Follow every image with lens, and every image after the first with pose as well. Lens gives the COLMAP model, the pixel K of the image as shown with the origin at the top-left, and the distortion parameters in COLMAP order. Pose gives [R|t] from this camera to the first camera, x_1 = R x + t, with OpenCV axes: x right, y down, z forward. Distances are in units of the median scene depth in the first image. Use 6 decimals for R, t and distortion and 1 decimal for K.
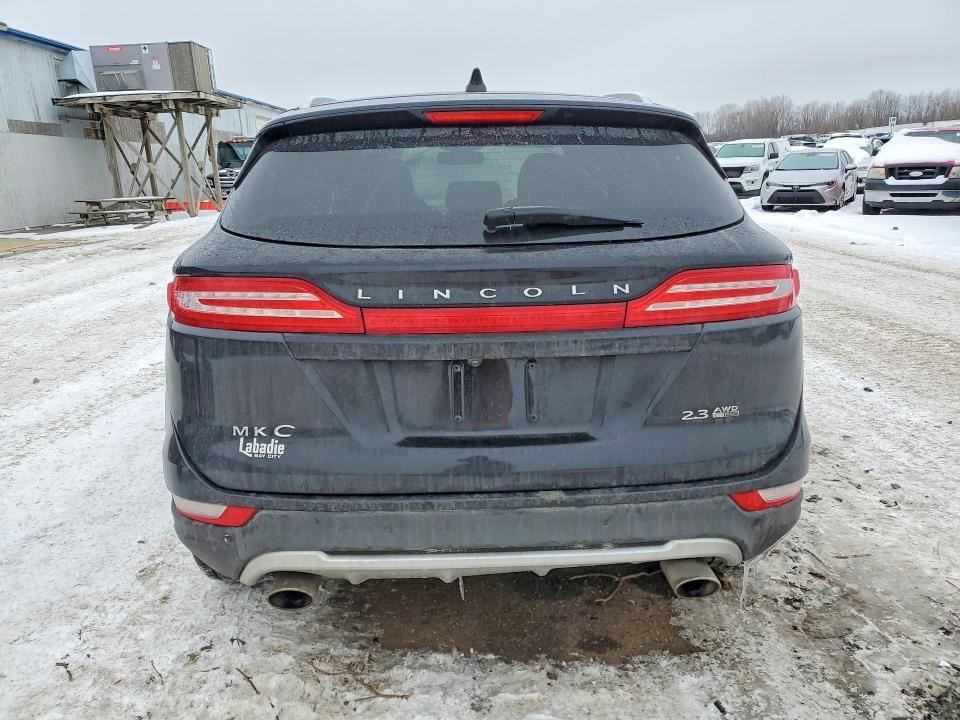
lens RADIAL K [[751.0, 0, 480.0], [0, 751.0, 360.0], [0, 0, 1]] dist [0.027790, -0.007025]
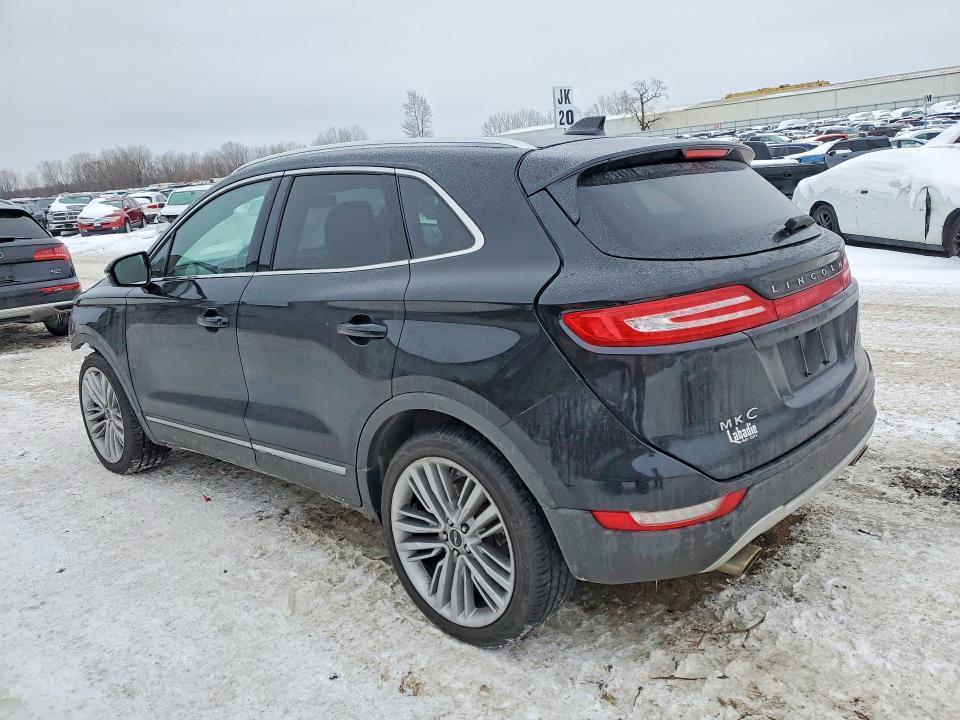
lens RADIAL K [[751.0, 0, 480.0], [0, 751.0, 360.0], [0, 0, 1]] dist [0.027790, -0.007025]
pose [[0.683877, -0.191889, 0.703911, -1.230741], [0.237069, 0.970886, 0.034346, -0.115789], [-0.690008, 0.143386, 0.709457, 0.400259]]
